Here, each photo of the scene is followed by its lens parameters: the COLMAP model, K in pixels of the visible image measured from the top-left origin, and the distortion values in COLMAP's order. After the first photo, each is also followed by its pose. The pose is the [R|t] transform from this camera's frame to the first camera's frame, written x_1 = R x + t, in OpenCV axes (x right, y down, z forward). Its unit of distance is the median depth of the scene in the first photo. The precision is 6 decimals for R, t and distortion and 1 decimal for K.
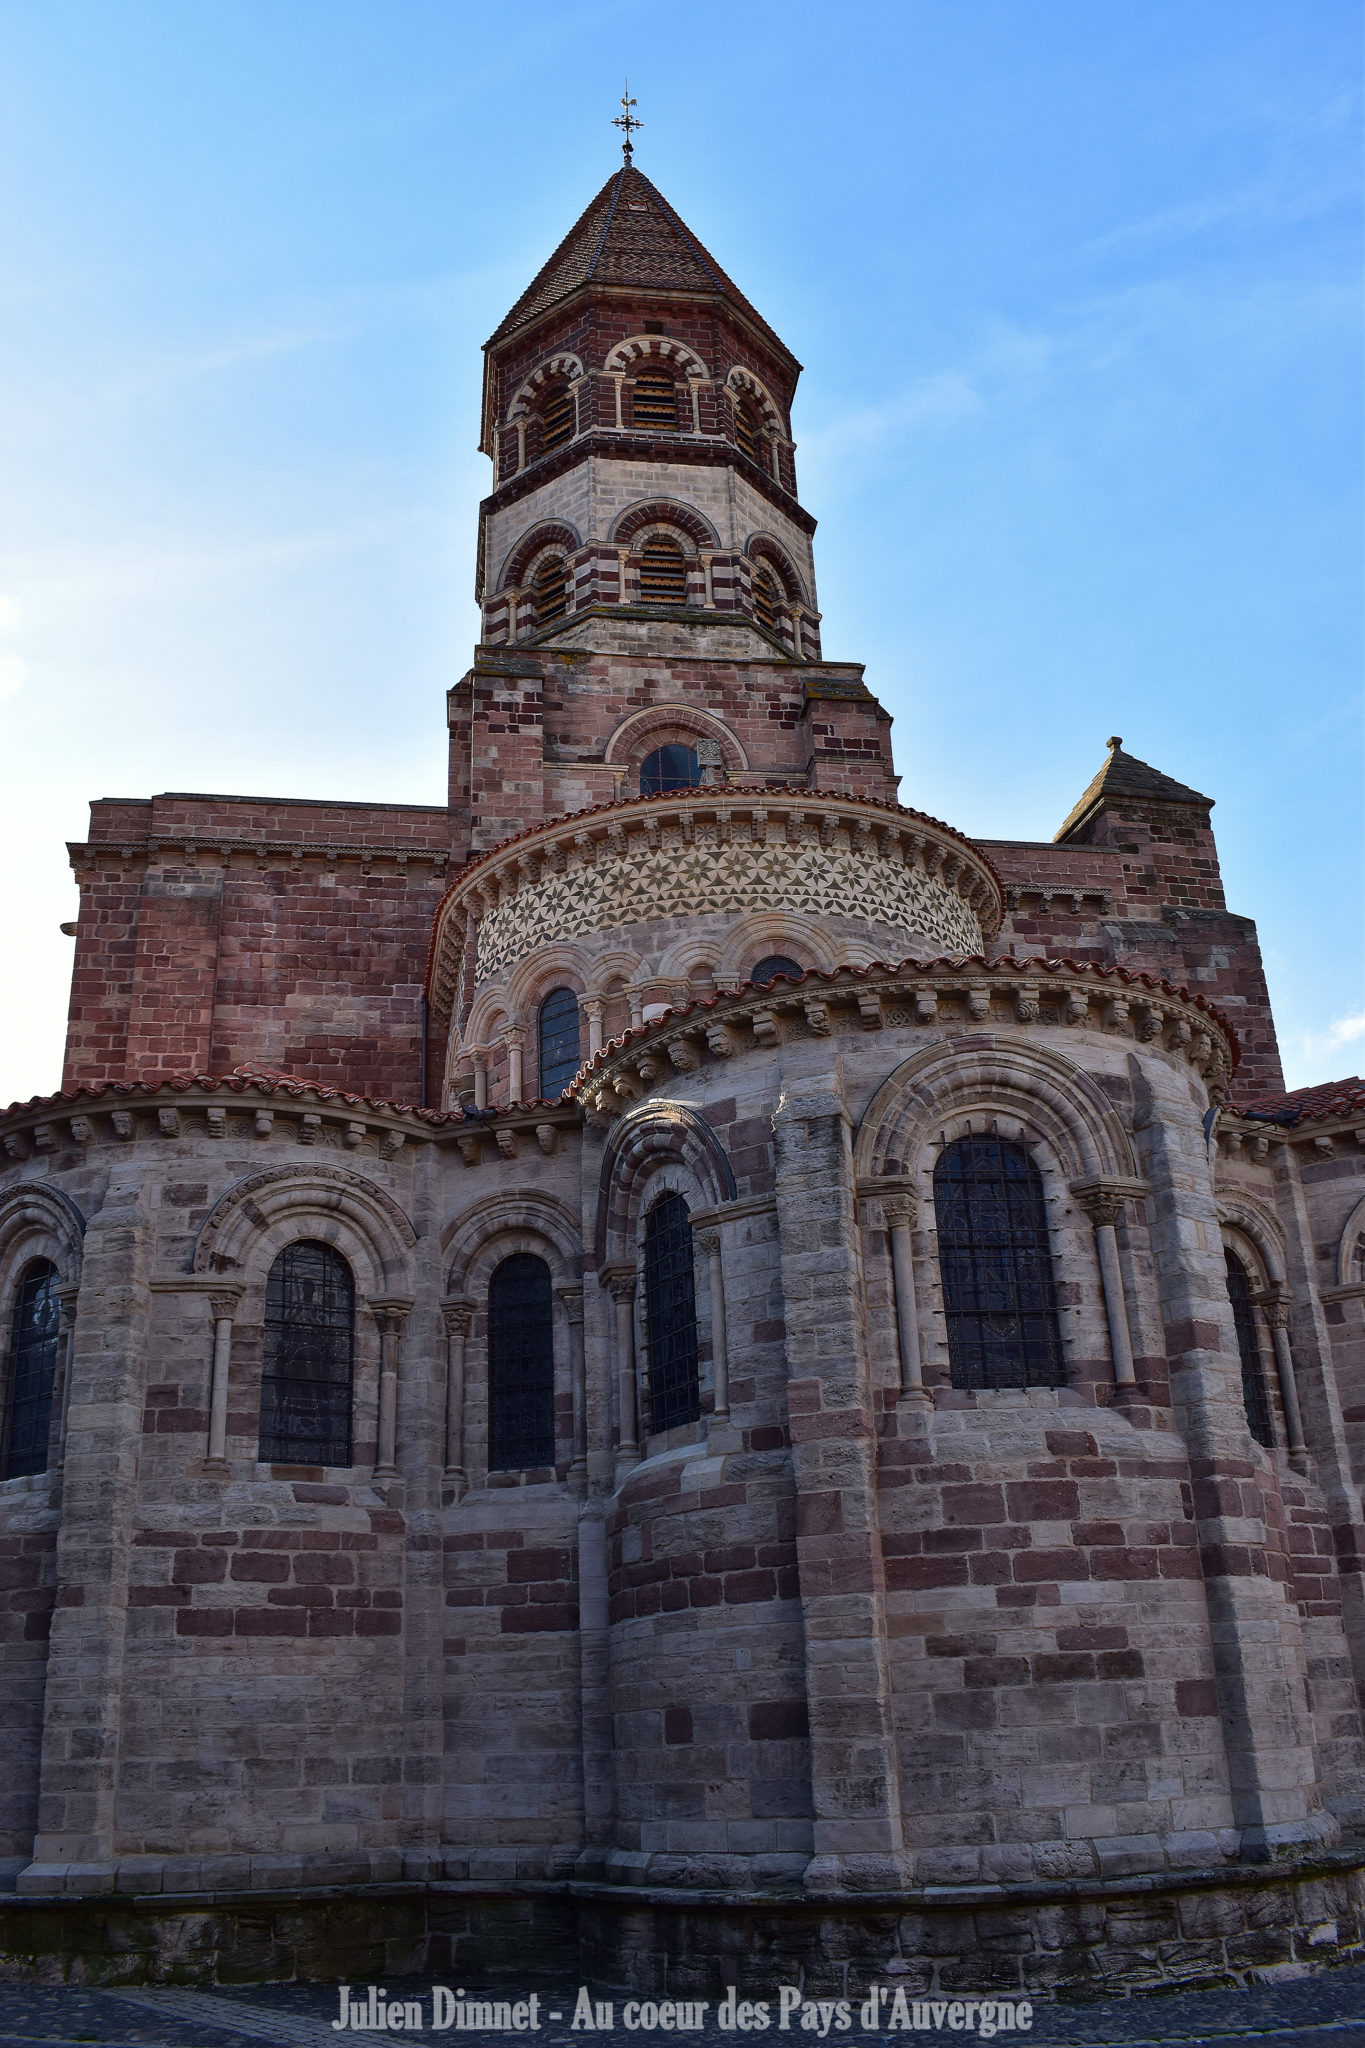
lens RADIAL K [[1756.7, 0, 681.2], [0, 1756.7, 1013.7], [0, 0, 1]] dist [-0.090039, 0.011155]
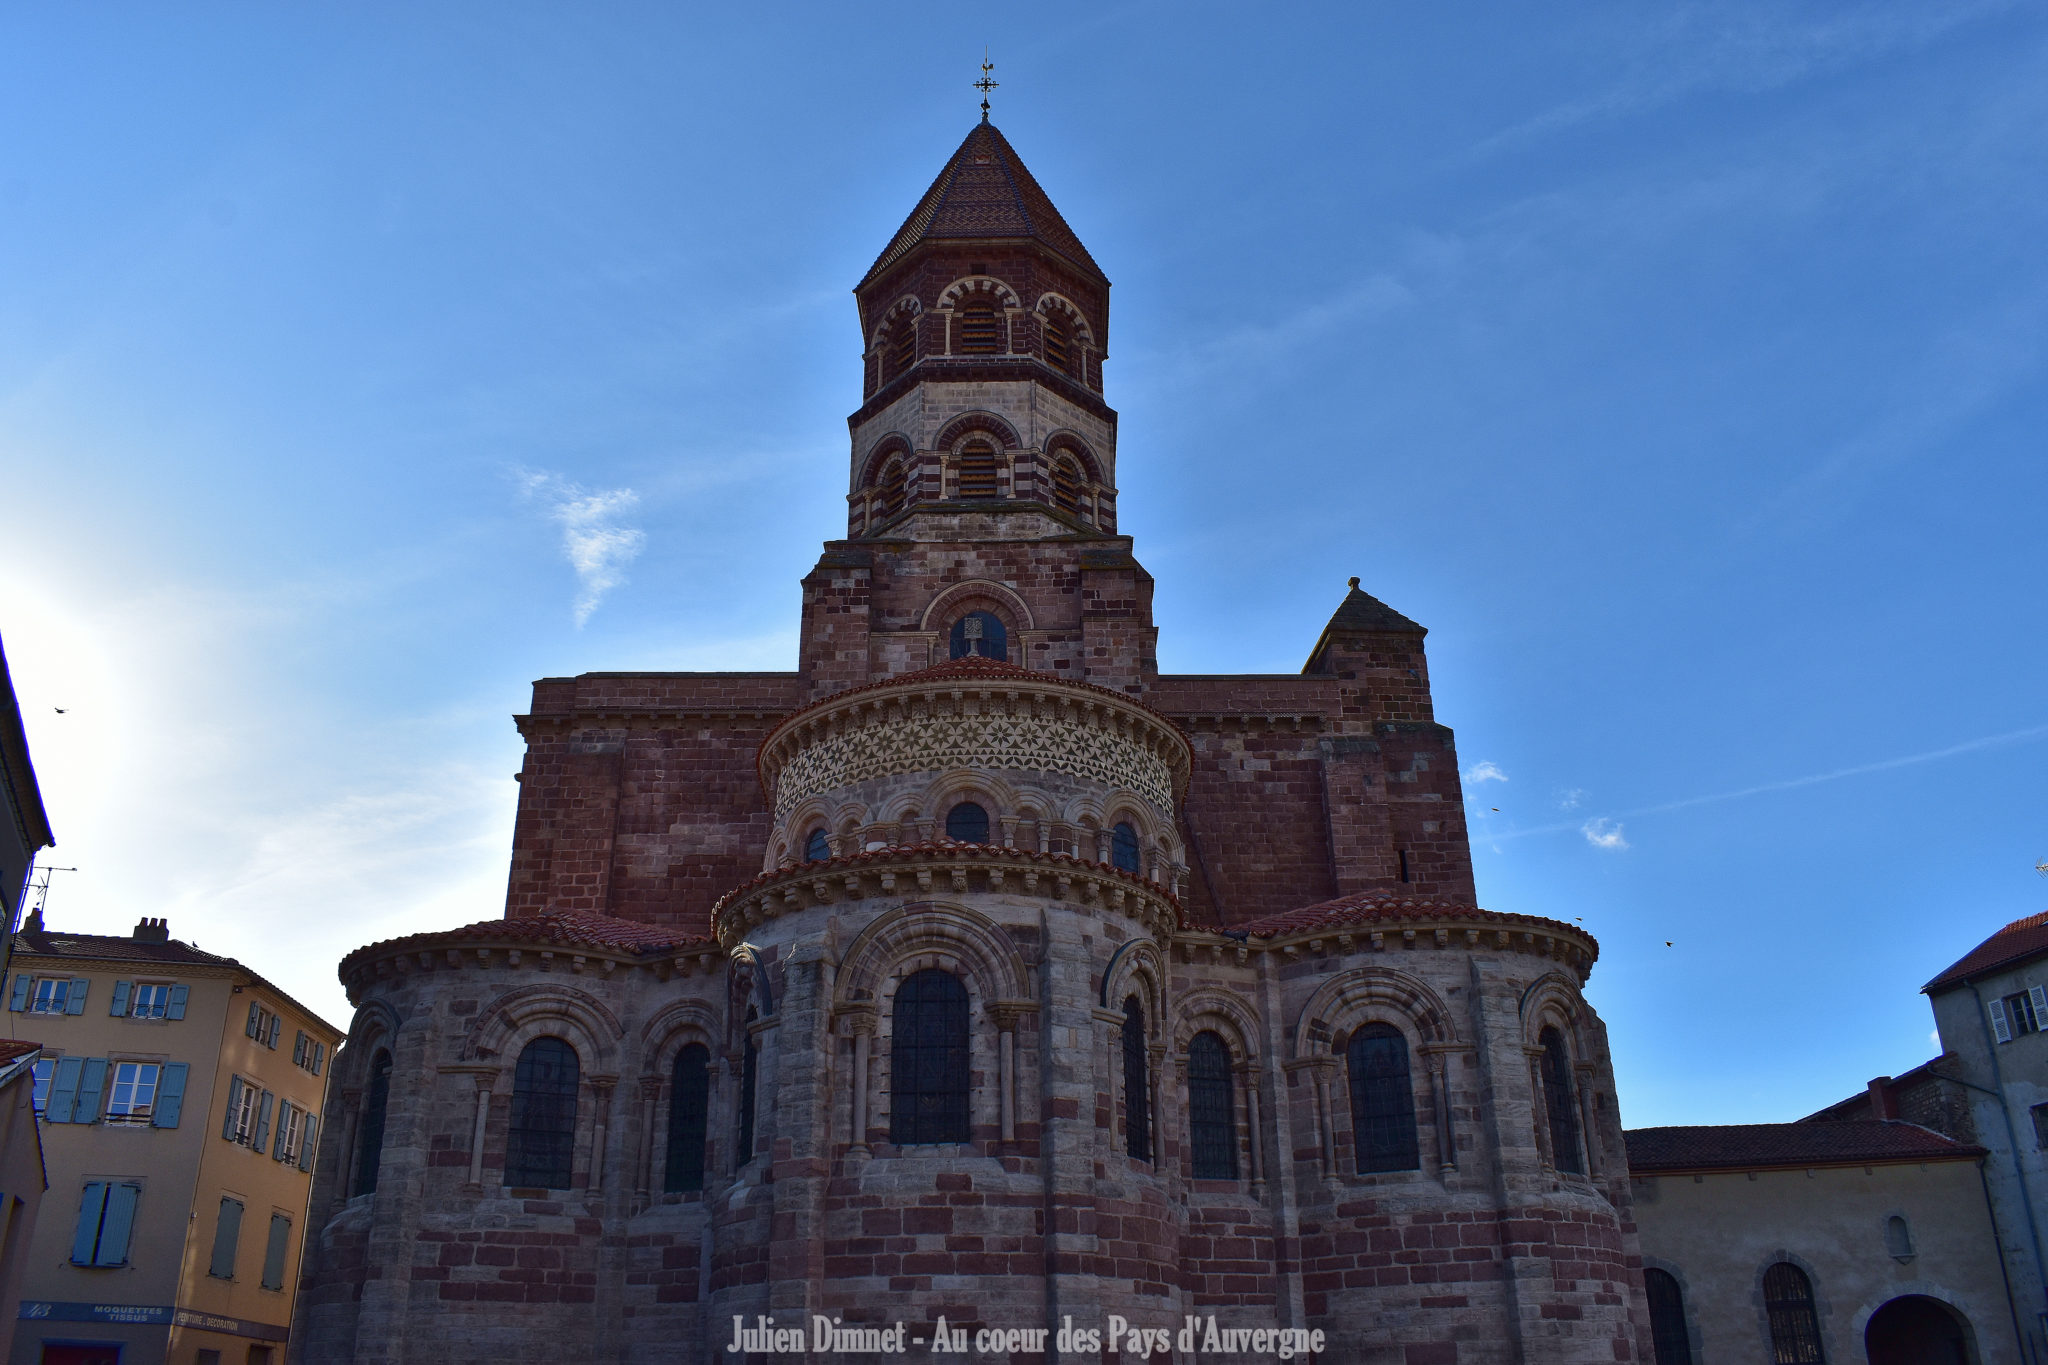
lens RADIAL K [[1597.7, 0, 1043.1], [0, 1597.7, 688.4], [0, 0, 1]] dist [-0.094941, 0.010739]
pose [[0.989298, -0.043992, -0.139121, 0.205887], [0.038461, 0.998369, -0.042198, -0.047550], [0.140751, 0.036396, 0.989376, -0.143333]]
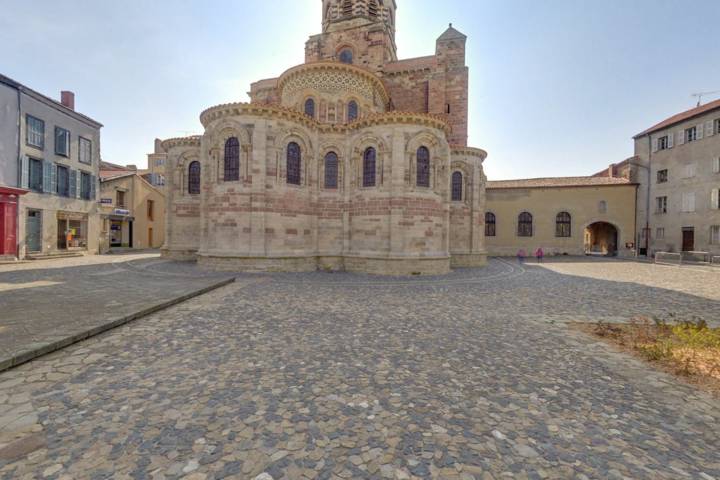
lens RADIAL K [[301.2, 0, 360.0], [0, 301.2, 240.0], [0, 0, 1]] dist [-0.000289, 0.000018]
pose [[0.896002, 0.056922, -0.440387, 0.451636], [0.126742, 0.917712, 0.376484, 0.026369], [0.425579, -0.393146, 0.815058, 0.102804]]
